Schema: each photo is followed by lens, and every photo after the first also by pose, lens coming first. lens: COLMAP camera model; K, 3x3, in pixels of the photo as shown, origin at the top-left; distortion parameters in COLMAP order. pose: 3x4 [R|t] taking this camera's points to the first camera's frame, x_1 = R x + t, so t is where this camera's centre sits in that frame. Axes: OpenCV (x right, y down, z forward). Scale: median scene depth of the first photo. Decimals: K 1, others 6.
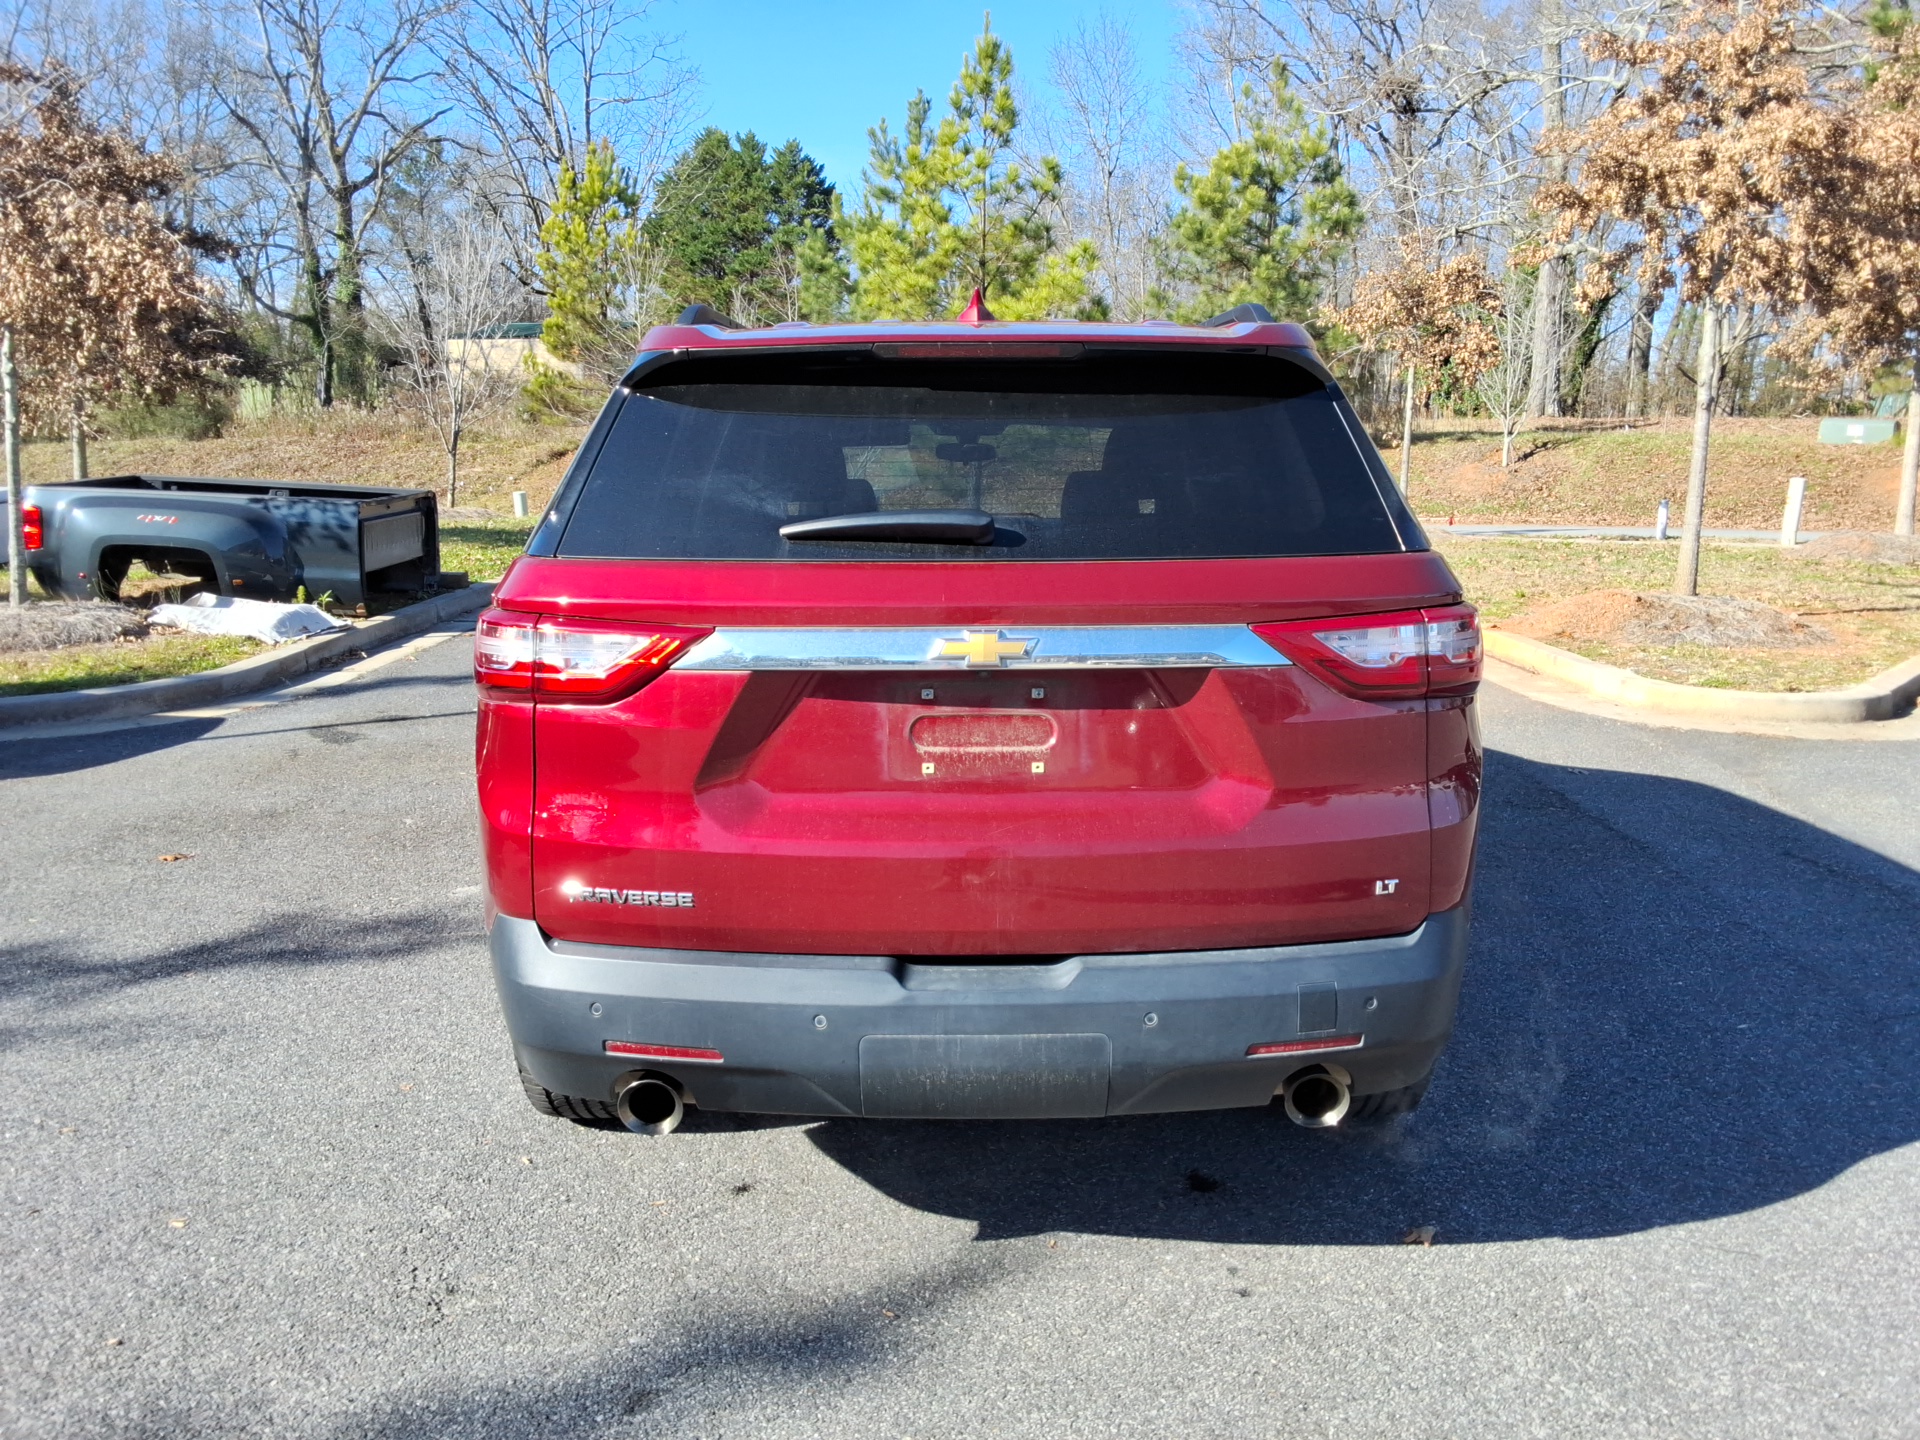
lens RADIAL K [[1546.1, 0, 968.8], [0, 1546.1, 719.6], [0, 0, 1]] dist [0.093307, -0.144047]
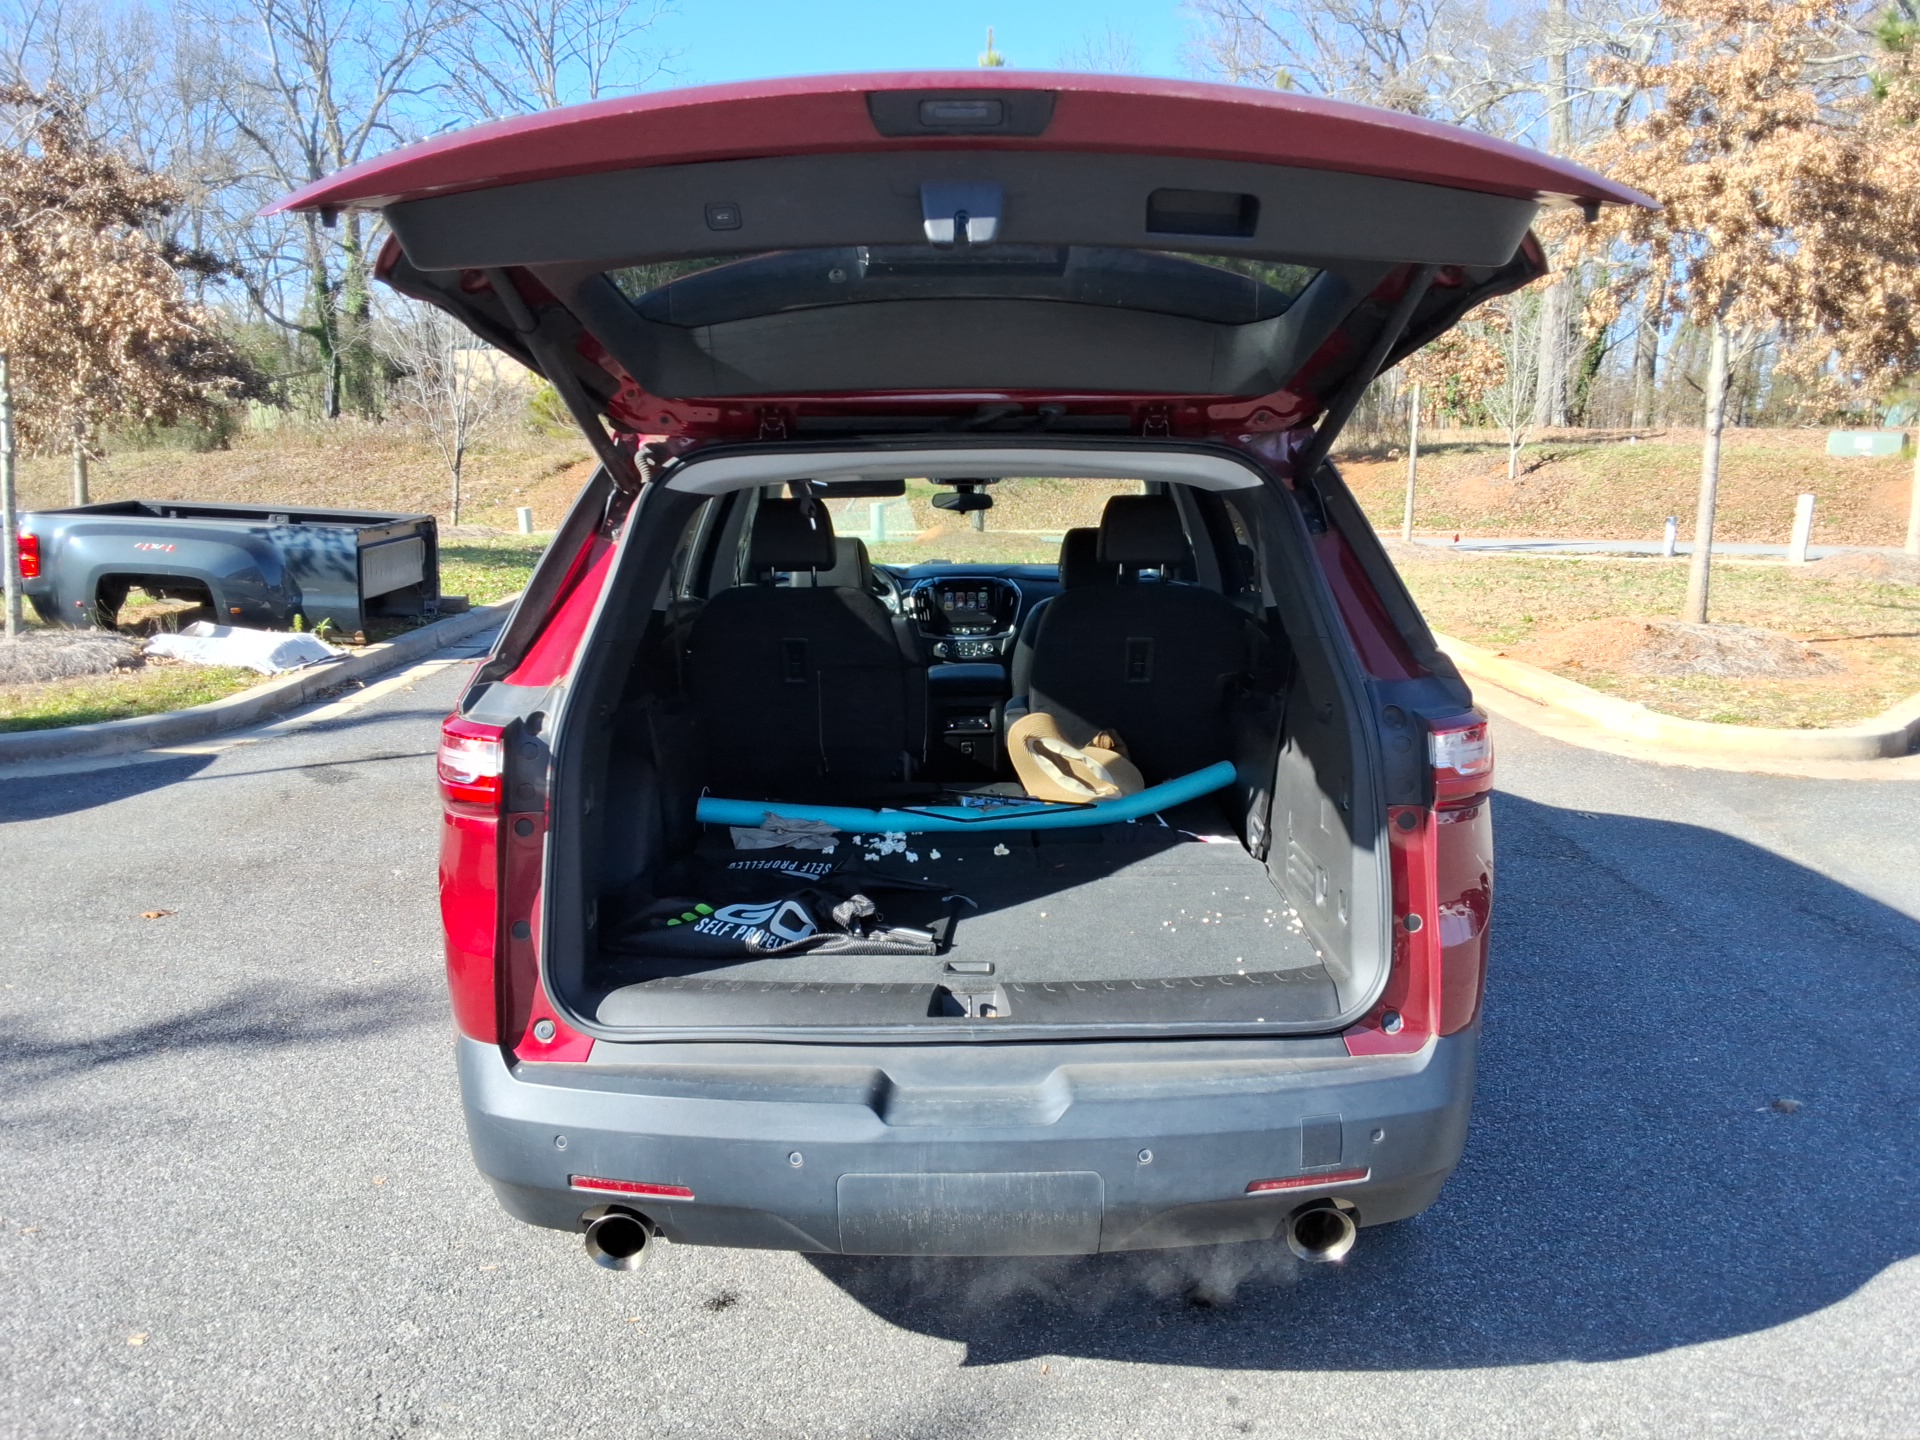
lens RADIAL K [[1542.1, 0, 969.7], [0, 1542.1, 717.2], [0, 0, 1]] dist [0.092986, -0.141641]
pose [[0.999991, -0.001259, -0.004171, 0.003474], [0.001242, 0.999991, -0.004131, -0.016717], [0.004176, 0.004126, 0.999983, 0.011884]]
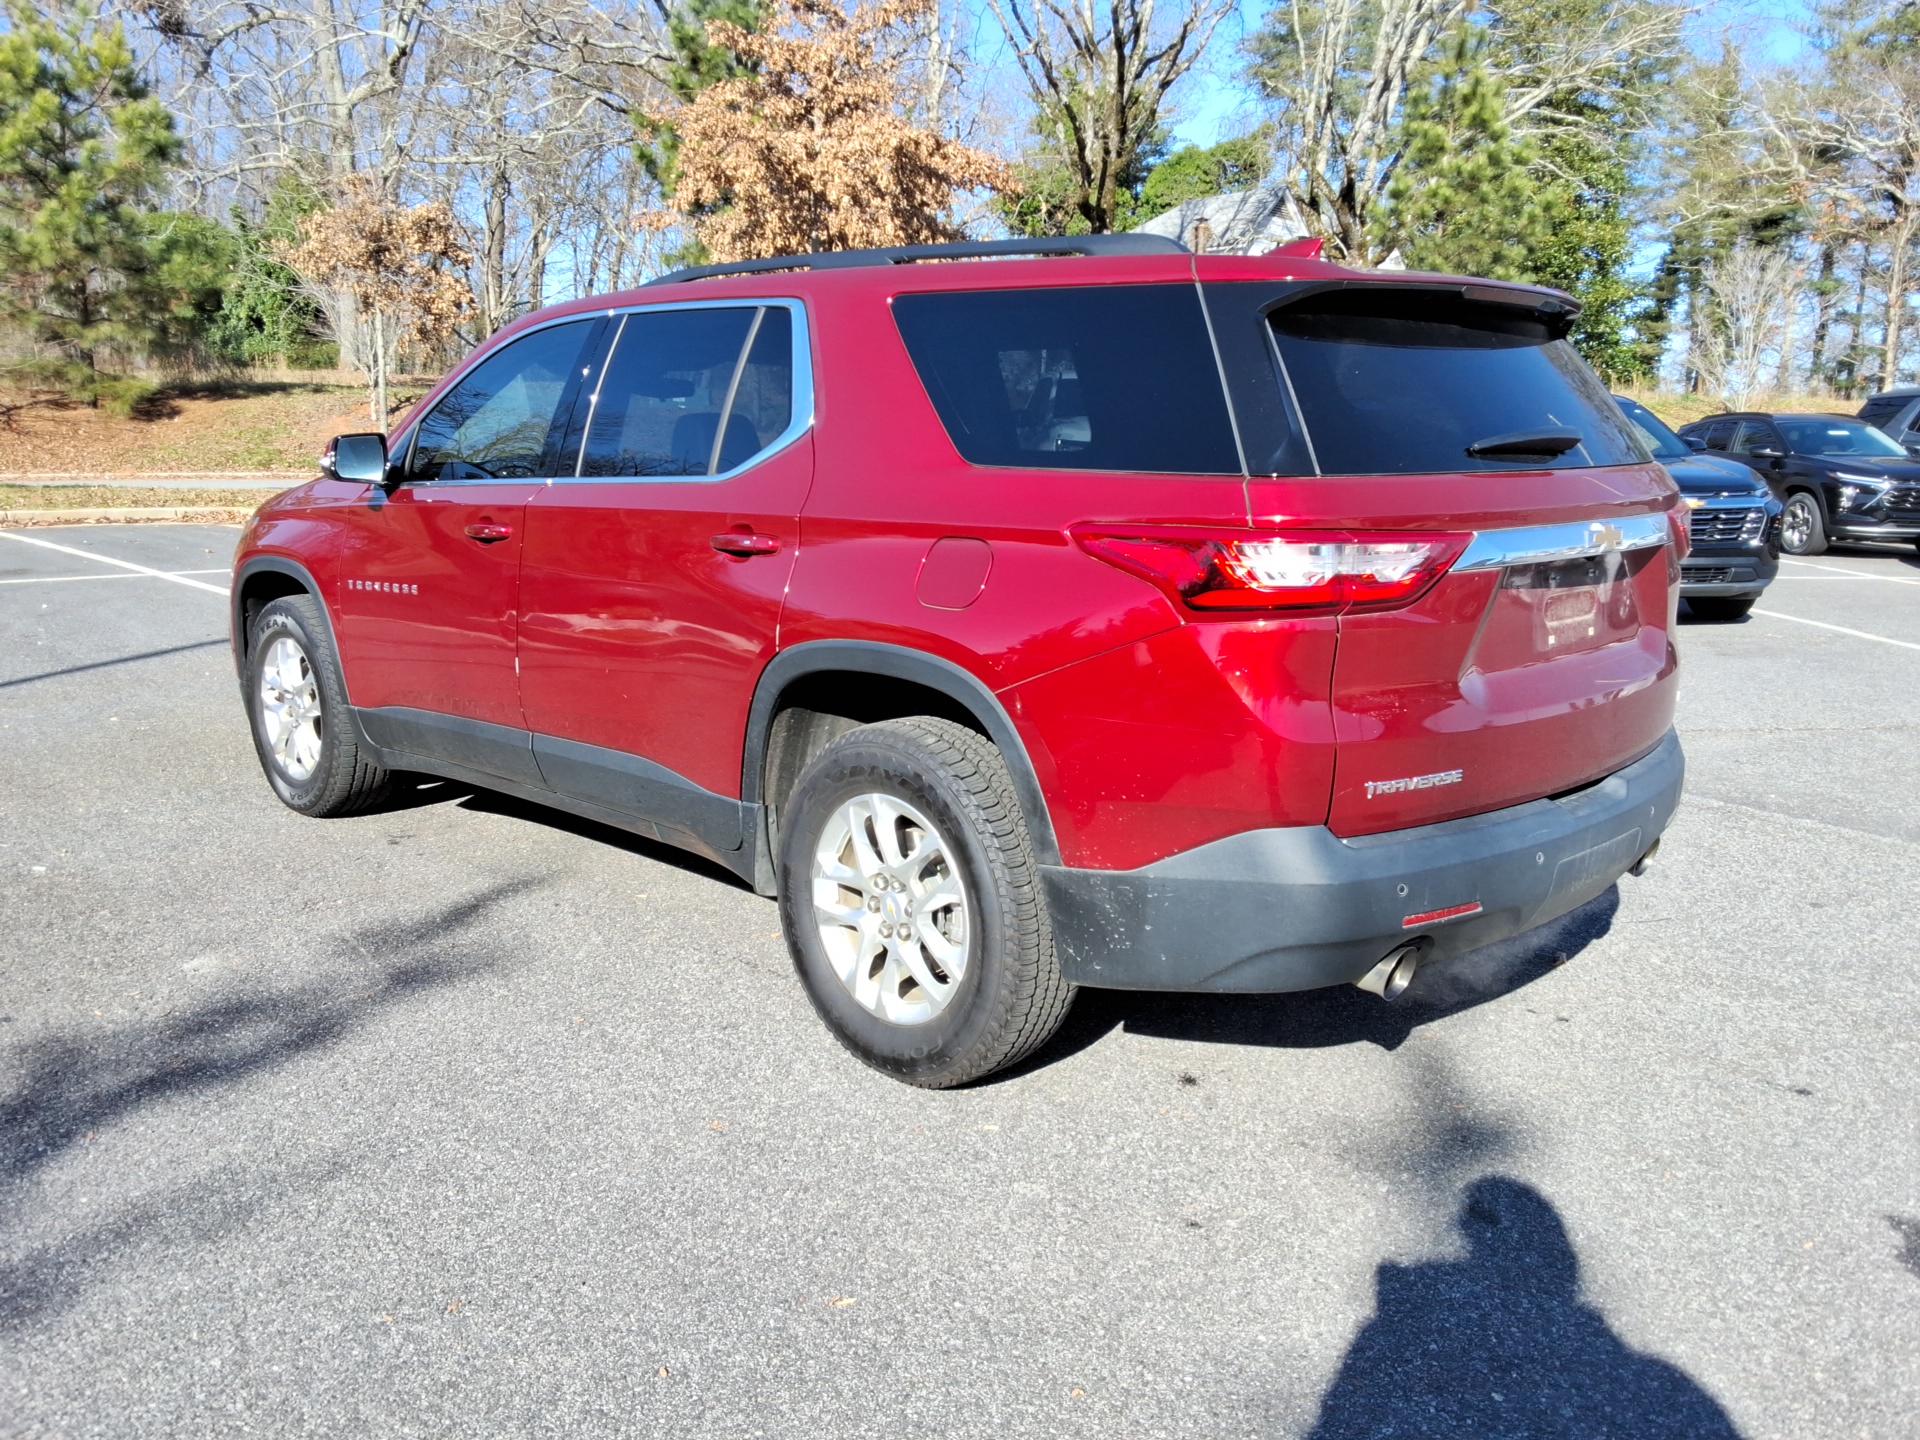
lens RADIAL K [[1558.1, 0, 966.9], [0, 1558.1, 721.6], [0, 0, 1]] dist [0.027938, -0.037003]
pose [[0.704050, -0.125255, 0.699017, -0.286875], [0.106240, 0.991823, 0.070717, -0.009562], [-0.702159, 0.024475, 0.711600, 0.106166]]
